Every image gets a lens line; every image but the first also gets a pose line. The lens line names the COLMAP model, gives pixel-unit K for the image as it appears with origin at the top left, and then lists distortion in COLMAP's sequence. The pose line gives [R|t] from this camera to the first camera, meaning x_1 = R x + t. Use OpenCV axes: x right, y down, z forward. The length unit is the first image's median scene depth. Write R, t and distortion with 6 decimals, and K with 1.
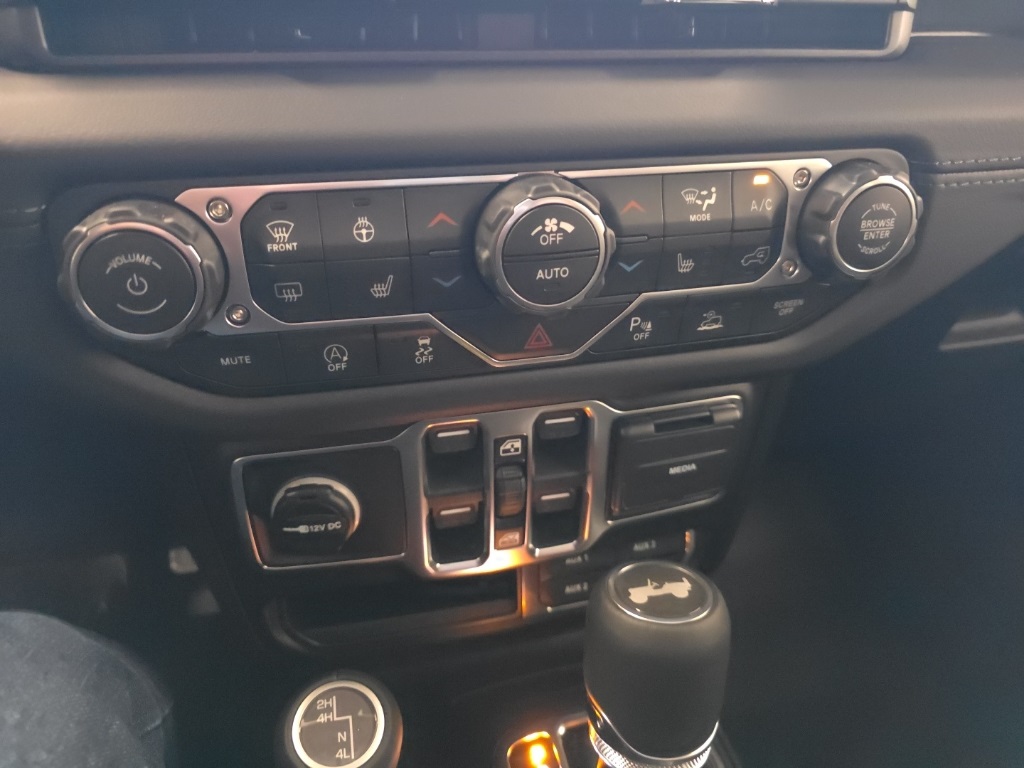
lens RADIAL K [[681.2, 0, 511.9], [0, 681.2, 386.7], [0, 0, 1]] dist [0.050201, -0.039856]
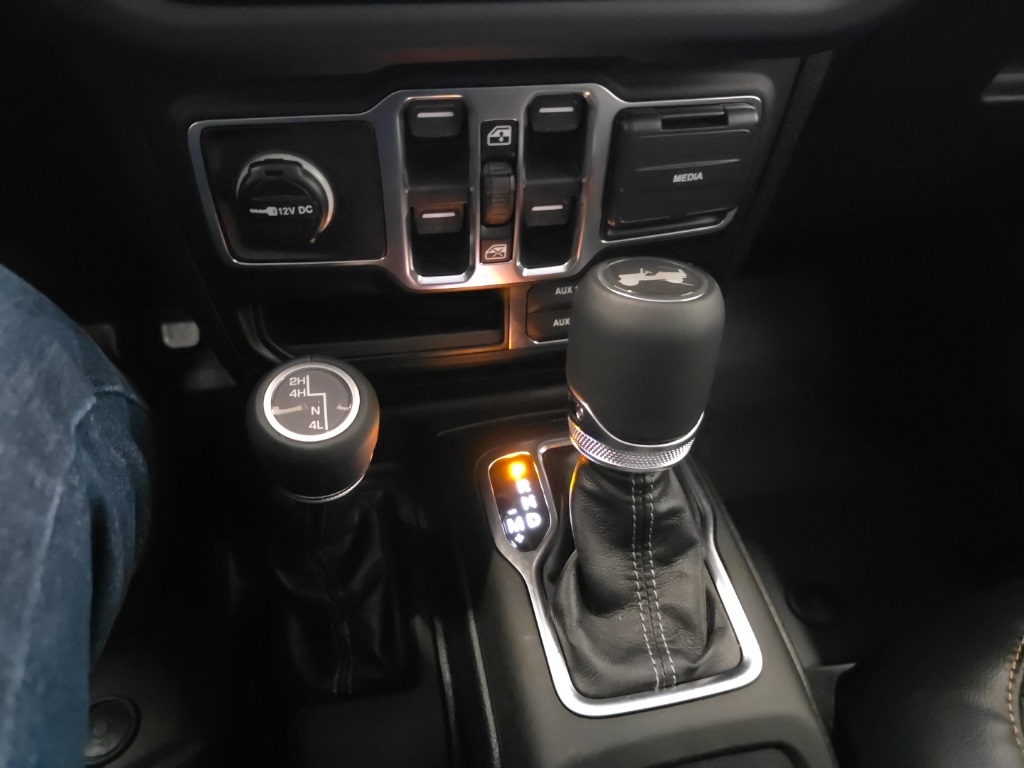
lens RADIAL K [[681.2, 0, 509.9], [0, 681.2, 377.3], [0, 0, 1]] dist [0.050201, -0.039856]
pose [[0.999354, 0.035900, -0.001607, 0.024781], [-0.034901, 0.980248, 0.194668, 0.225606], [0.008564, -0.194486, 0.980868, 0.051587]]
